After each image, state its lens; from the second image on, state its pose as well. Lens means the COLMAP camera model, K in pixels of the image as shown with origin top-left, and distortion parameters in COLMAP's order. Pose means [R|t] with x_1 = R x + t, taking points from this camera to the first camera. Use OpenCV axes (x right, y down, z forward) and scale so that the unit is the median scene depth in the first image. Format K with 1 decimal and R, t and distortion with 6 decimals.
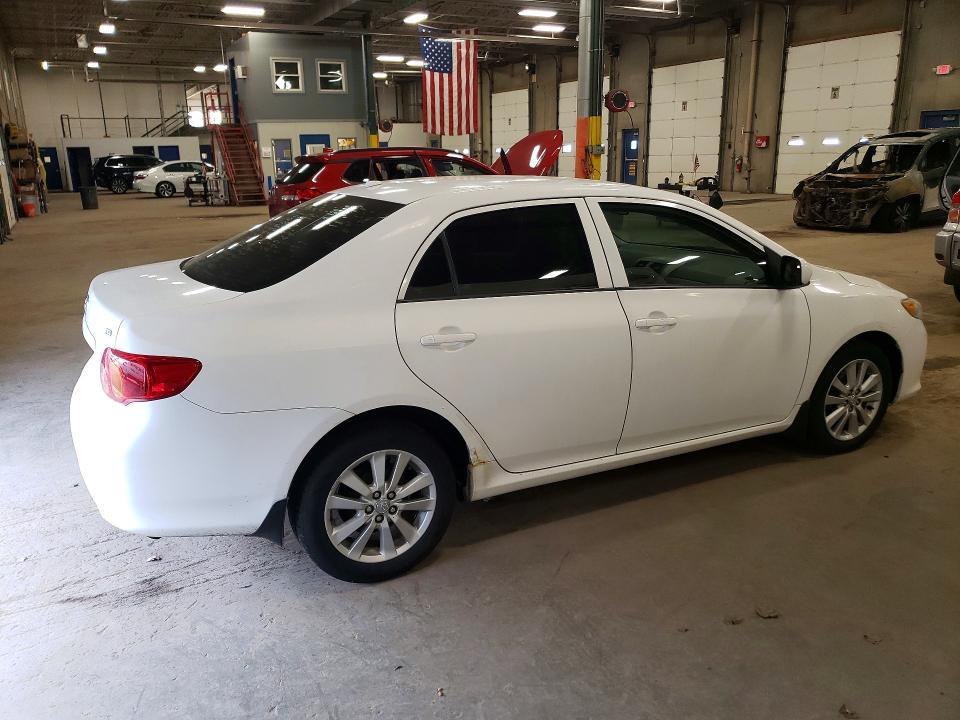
lens RADIAL K [[741.3, 0, 479.4], [0, 741.3, 356.6], [0, 0, 1]] dist [0.015974, -0.005796]
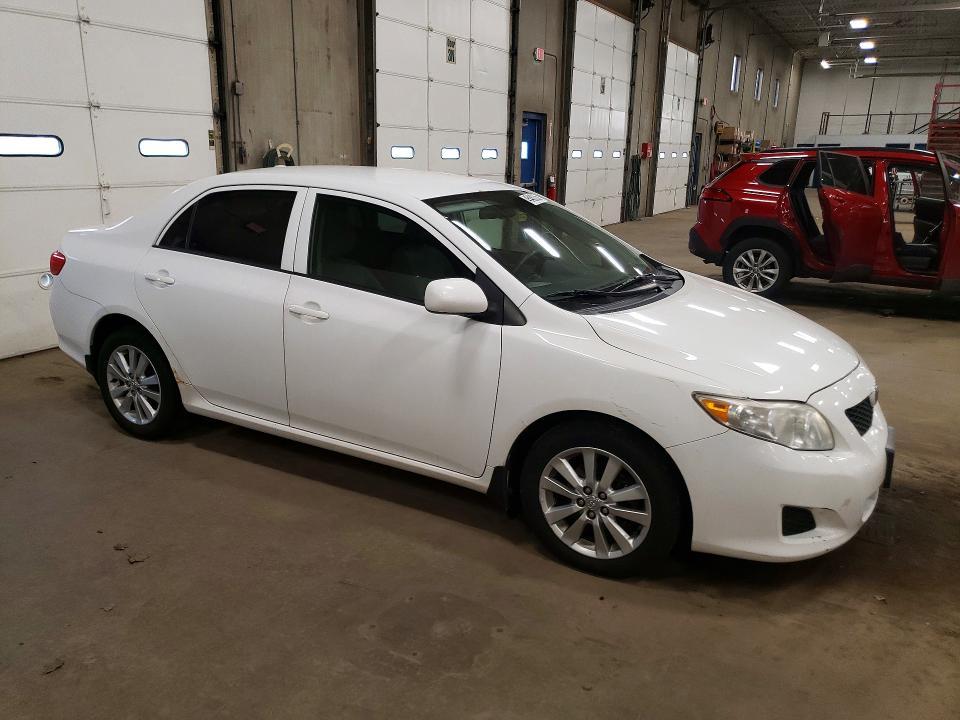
lens RADIAL K [[741.3, 0, 479.8], [0, 741.3, 361.4], [0, 0, 1]] dist [0.015974, -0.005796]
pose [[0.572589, 0.258173, -0.778132, 1.061071], [-0.249968, 0.958907, 0.134212, -0.158508], [0.780806, 0.117660, 0.613594, 0.494298]]
